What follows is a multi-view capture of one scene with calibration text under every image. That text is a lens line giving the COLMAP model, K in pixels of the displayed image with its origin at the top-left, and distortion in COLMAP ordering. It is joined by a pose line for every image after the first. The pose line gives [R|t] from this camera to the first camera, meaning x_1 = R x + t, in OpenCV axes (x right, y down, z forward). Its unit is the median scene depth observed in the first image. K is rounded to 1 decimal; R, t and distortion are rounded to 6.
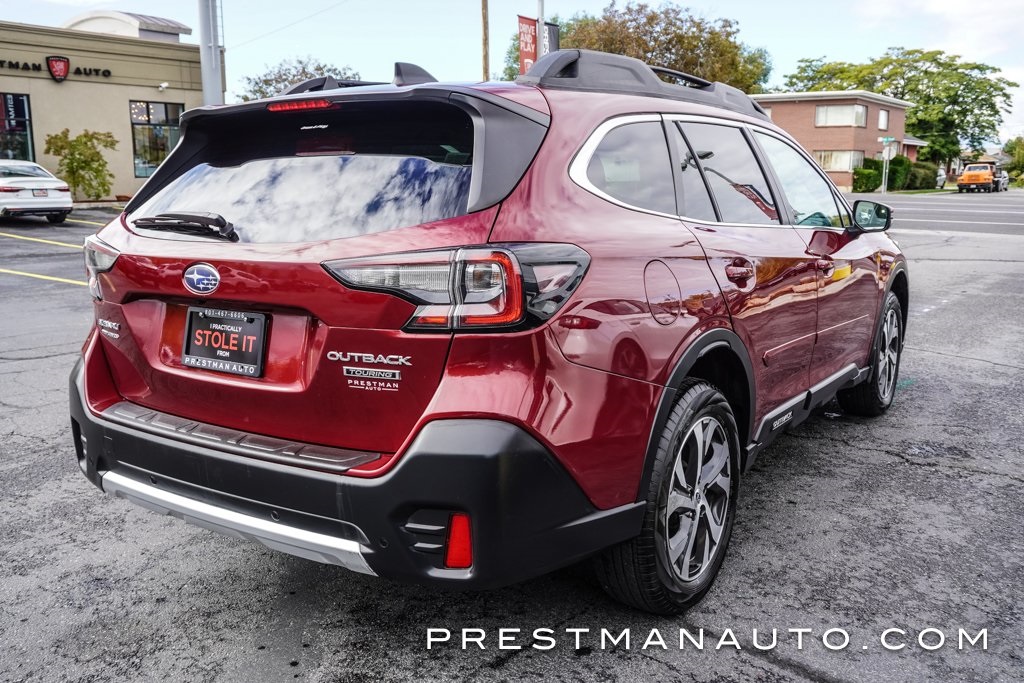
lens RADIAL K [[906.0, 0, 515.5], [0, 906.0, 336.3], [0, 0, 1]] dist [-0.032875, -0.003749]
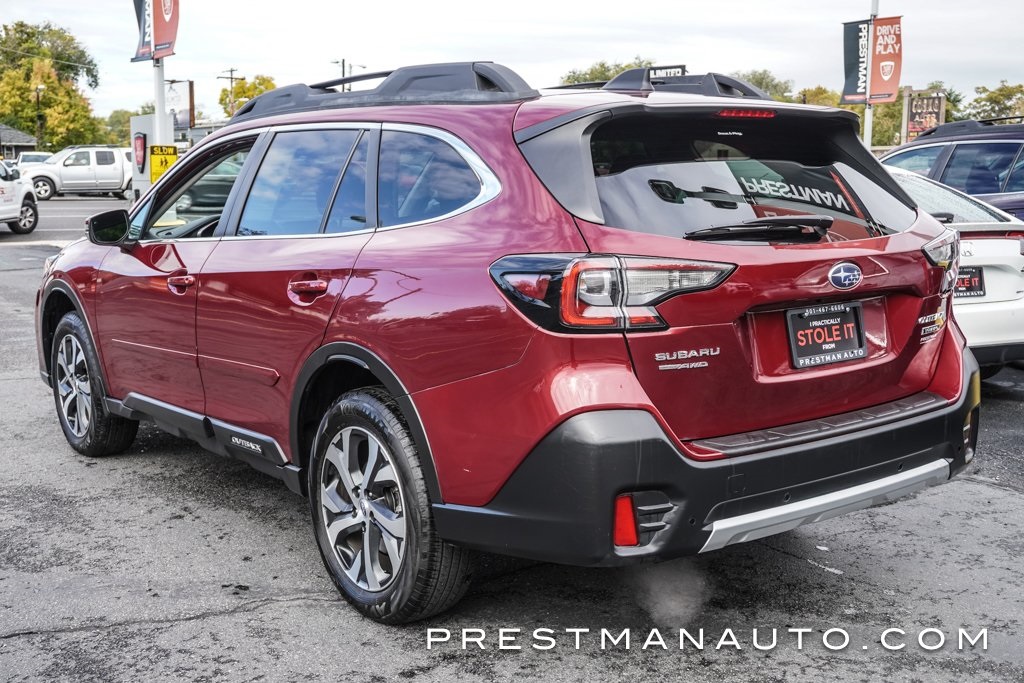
lens RADIAL K [[1202.3, 0, 512.1], [0, 1202.3, 339.2], [0, 0, 1]] dist [0.028159, 0.000000]
pose [[0.305169, -0.128846, 0.943542, -1.759764], [0.163722, 0.983151, 0.081302, -0.164186], [-0.938119, 0.129667, 0.321122, 0.883818]]
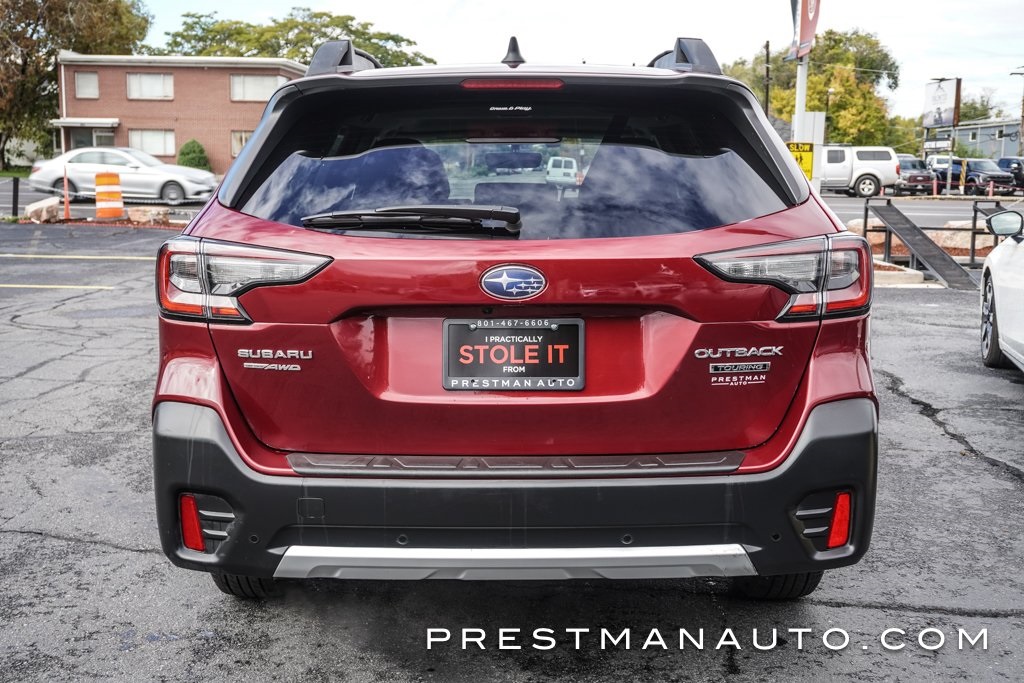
lens RADIAL K [[1178.6, 0, 514.8], [0, 1178.6, 337.6], [0, 0, 1]] dist [0.007134, 0.000000]
pose [[0.826745, -0.069658, 0.558247, -0.938330], [0.085086, 0.996372, -0.001682, -0.008813], [-0.556105, 0.048890, 0.829673, 0.066276]]
